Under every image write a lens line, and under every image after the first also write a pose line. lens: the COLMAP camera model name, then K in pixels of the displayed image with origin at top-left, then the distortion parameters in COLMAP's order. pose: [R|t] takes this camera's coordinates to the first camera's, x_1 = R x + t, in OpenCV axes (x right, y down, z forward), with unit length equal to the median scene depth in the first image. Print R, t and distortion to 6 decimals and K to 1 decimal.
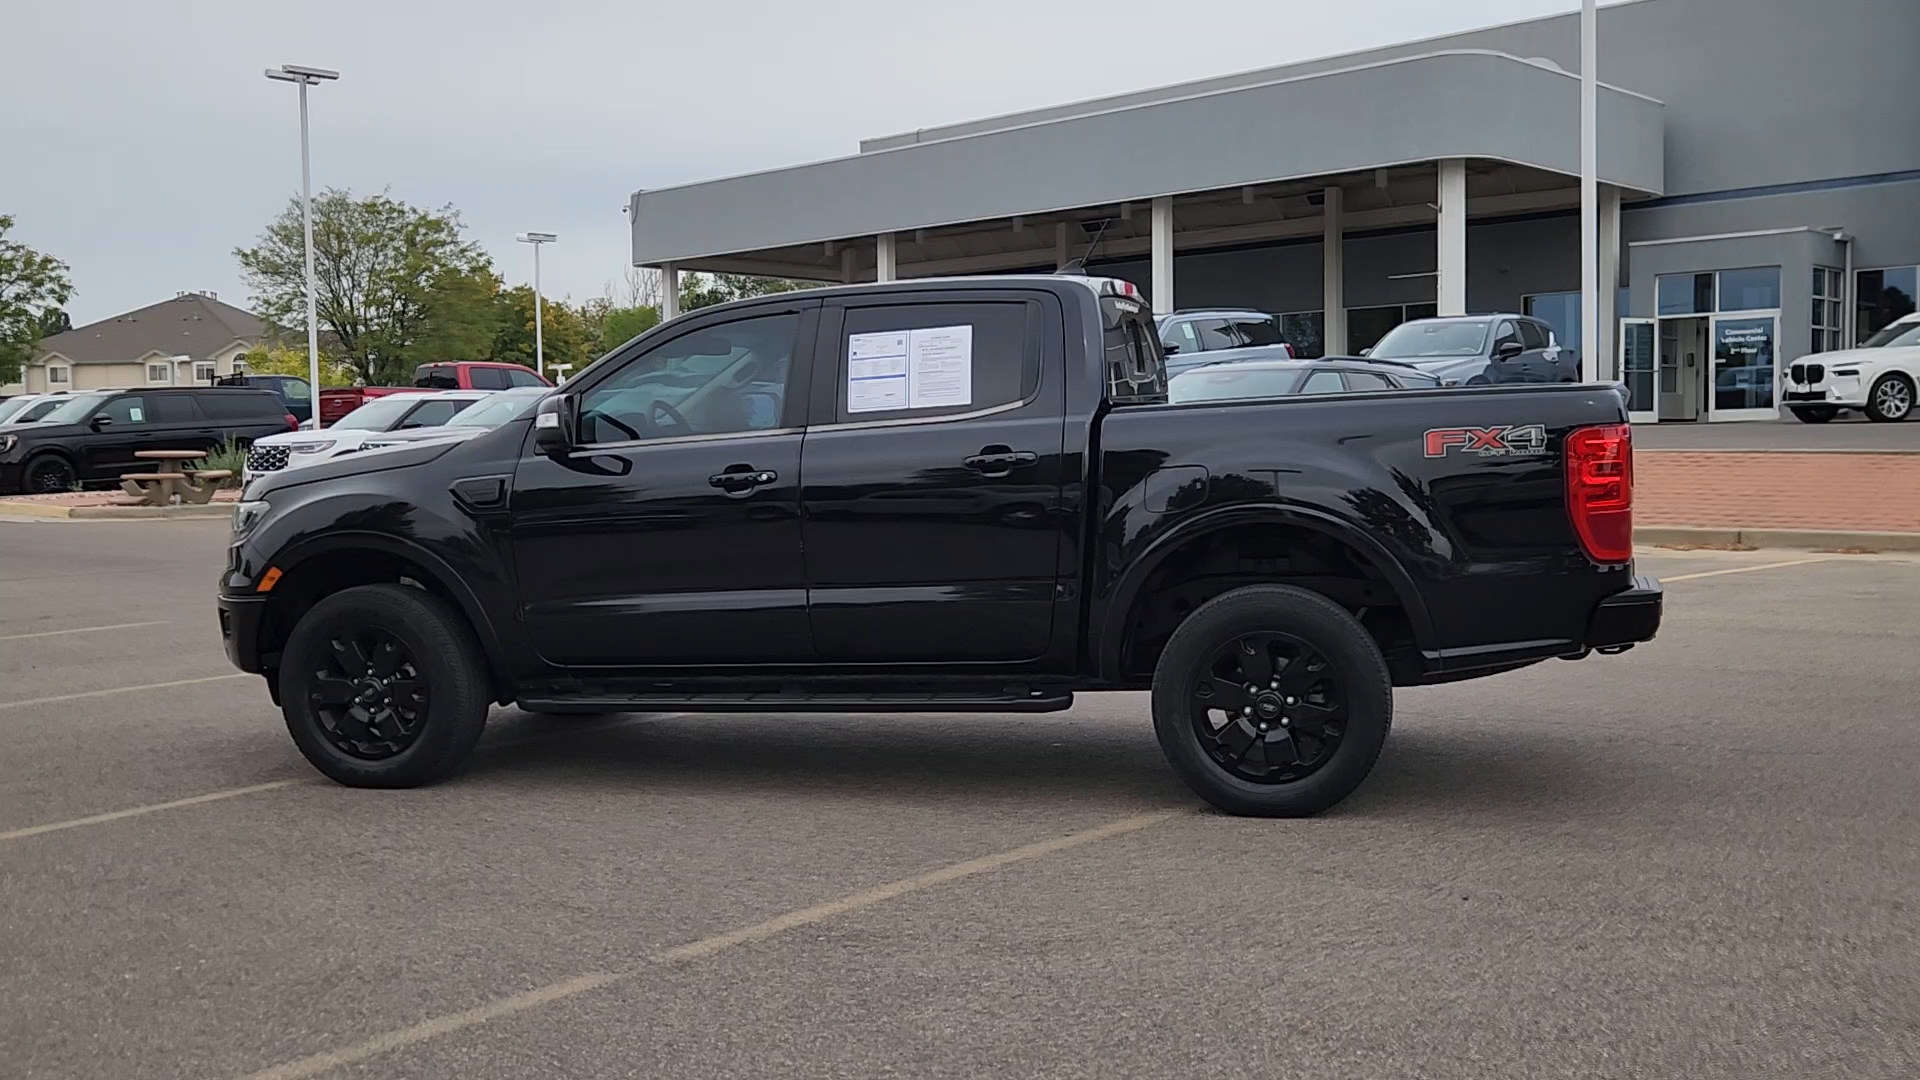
lens RADIAL K [[1895.6, 0, 937.8], [0, 1895.6, 550.5], [0, 0, 1]] dist [0.026929, 0.000000]
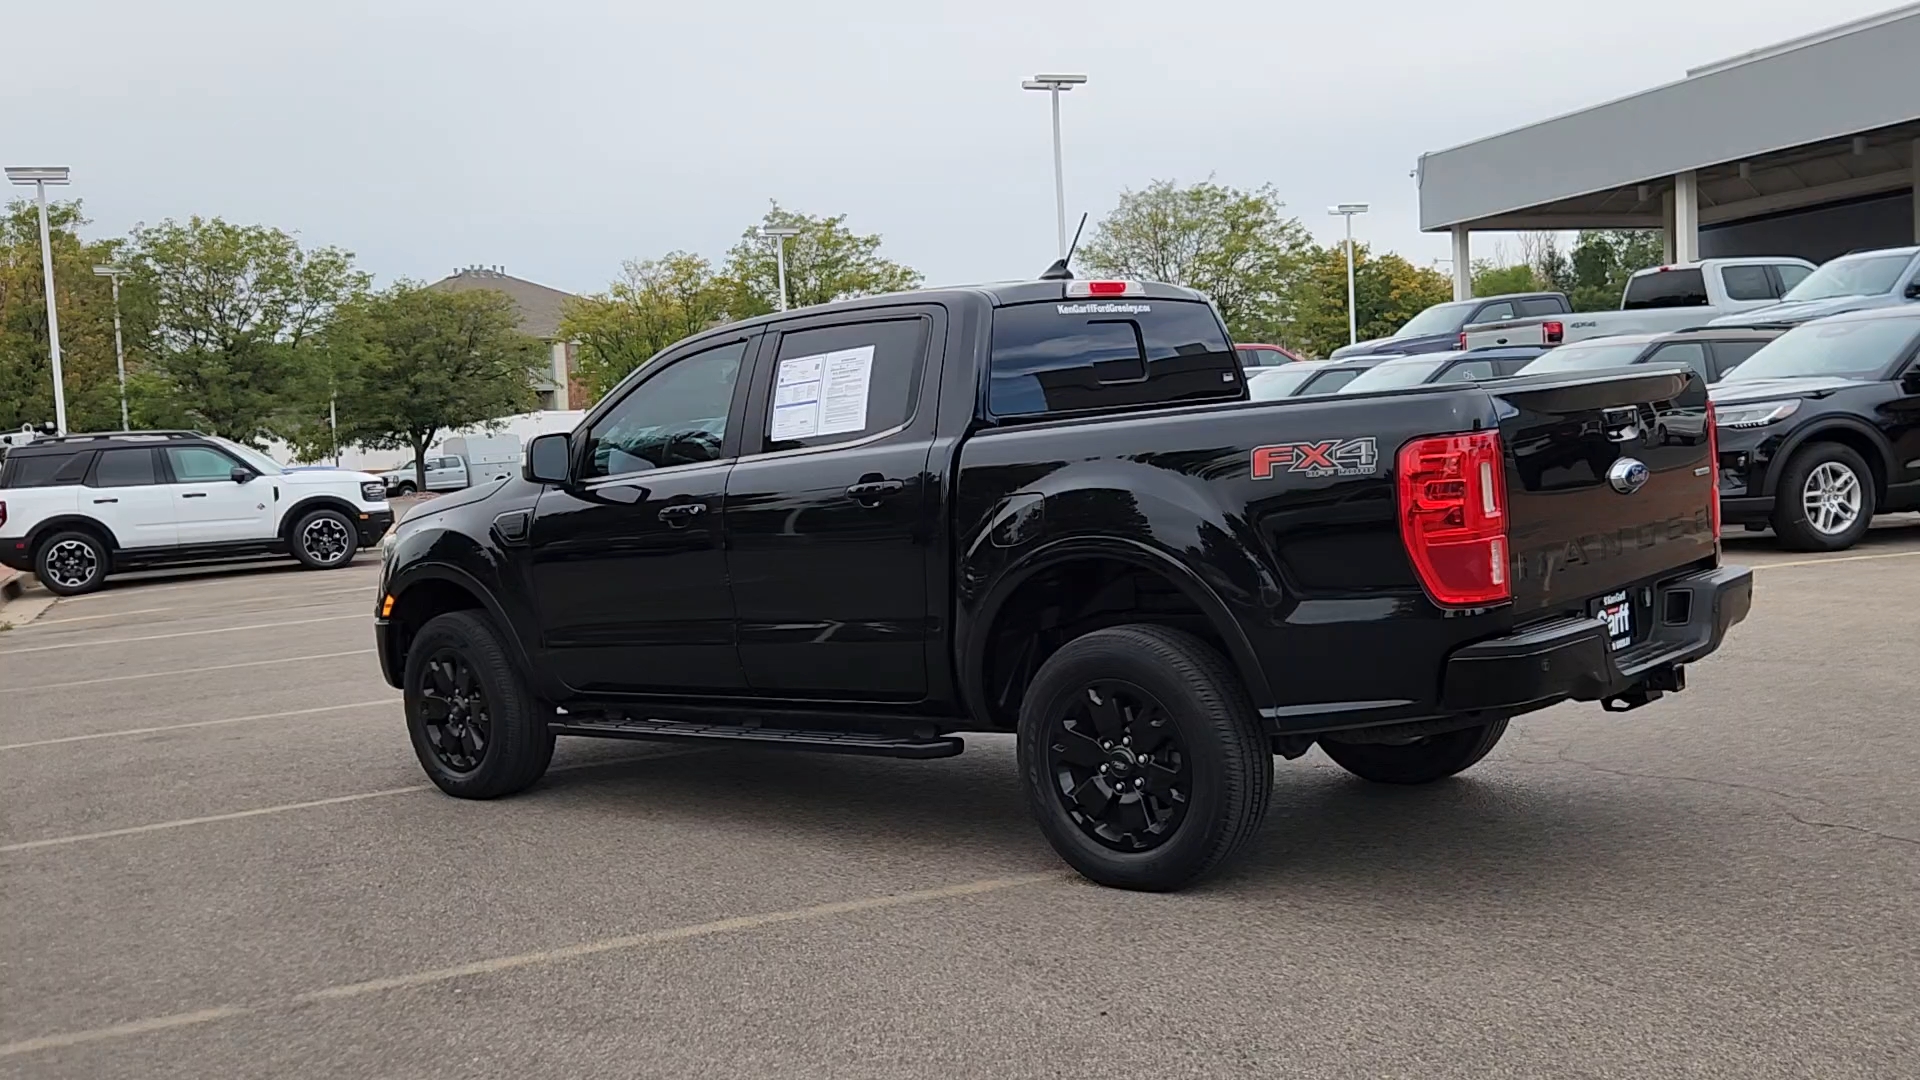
lens RADIAL K [[1895.9, 0, 938.3], [0, 1895.9, 543.5], [0, 0, 1]] dist [0.025862, 0.000000]
pose [[0.890620, -0.010615, -0.454625, 0.129288], [0.016478, 0.999824, 0.008934, -0.007601], [0.454450, -0.015448, 0.890638, 0.046500]]
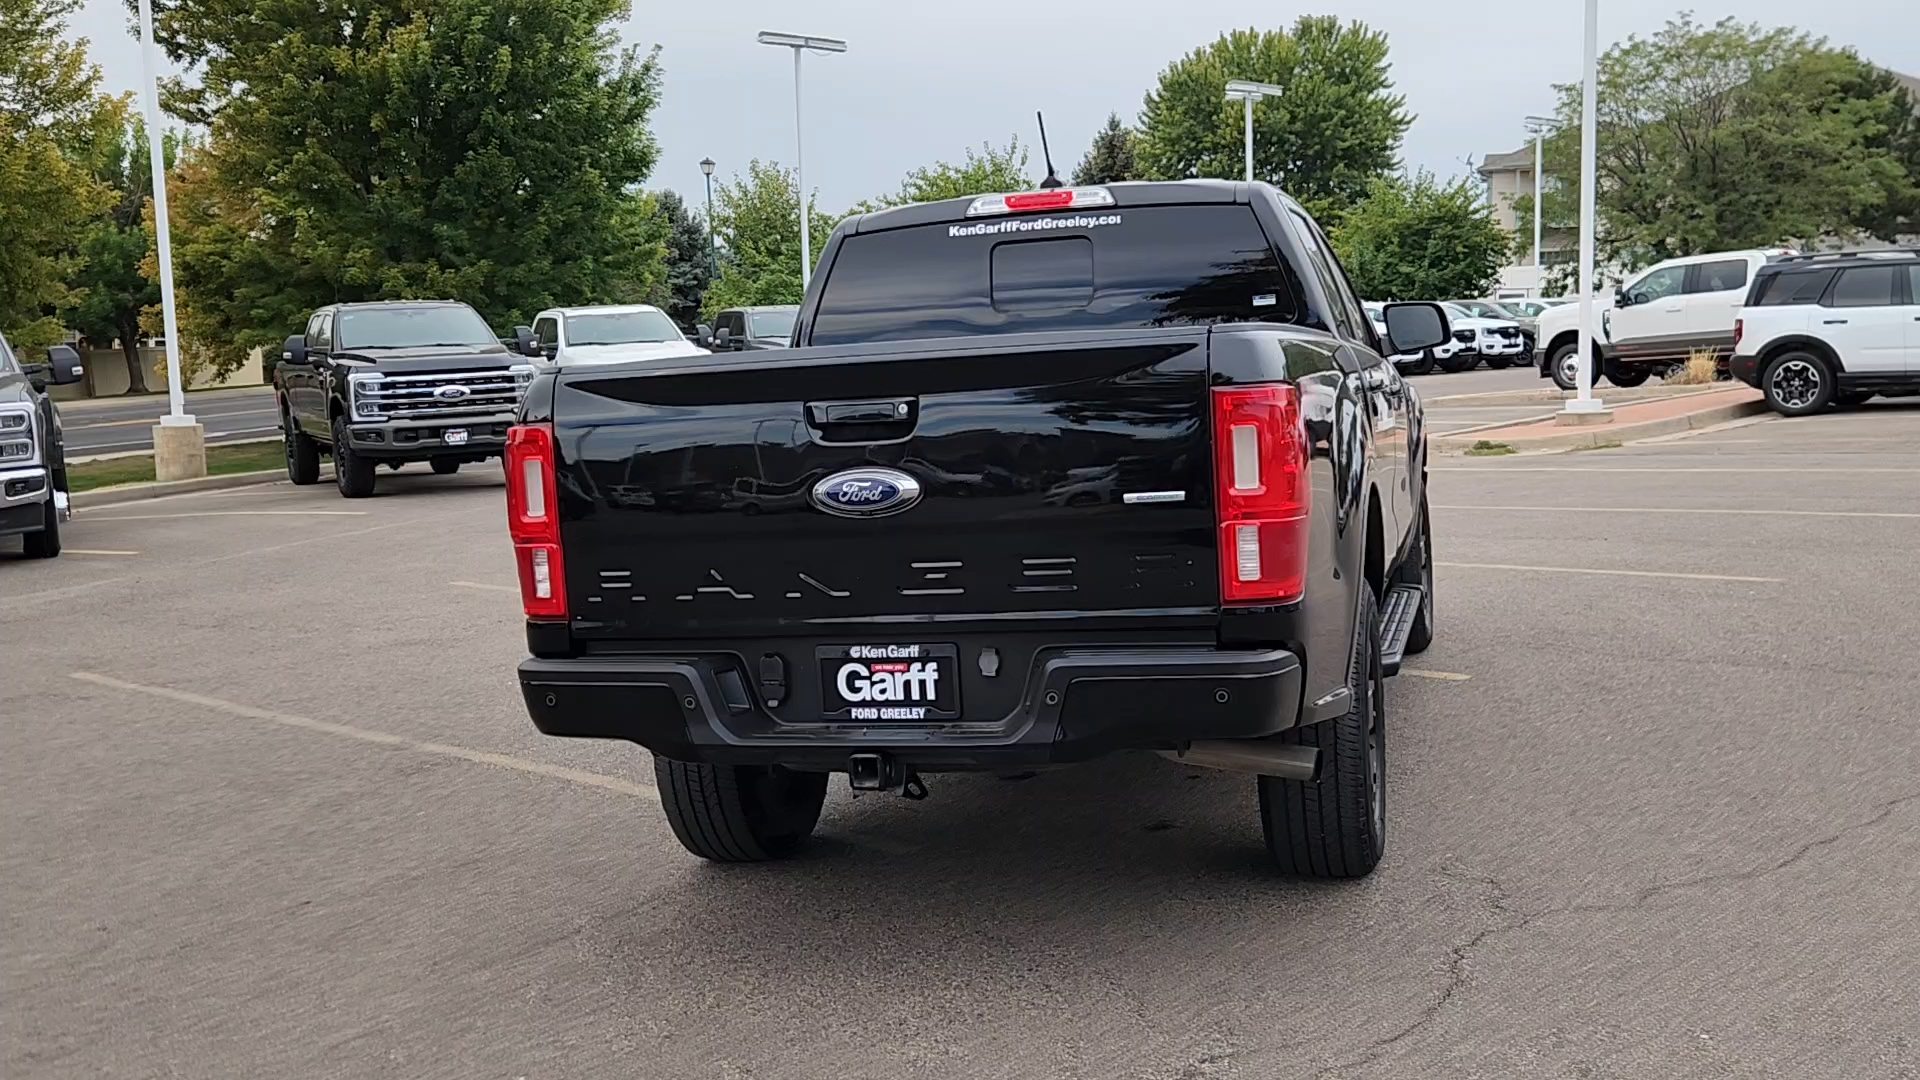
lens RADIAL K [[1895.9, 0, 943.5], [0, 1895.9, 551.4], [0, 0, 1]] dist [0.025862, 0.000000]
pose [[-0.031621, 0.131515, -0.990810, 0.262689], [-0.021491, 0.990987, 0.132225, -0.028828], [0.999269, 0.025475, -0.028510, 0.291463]]
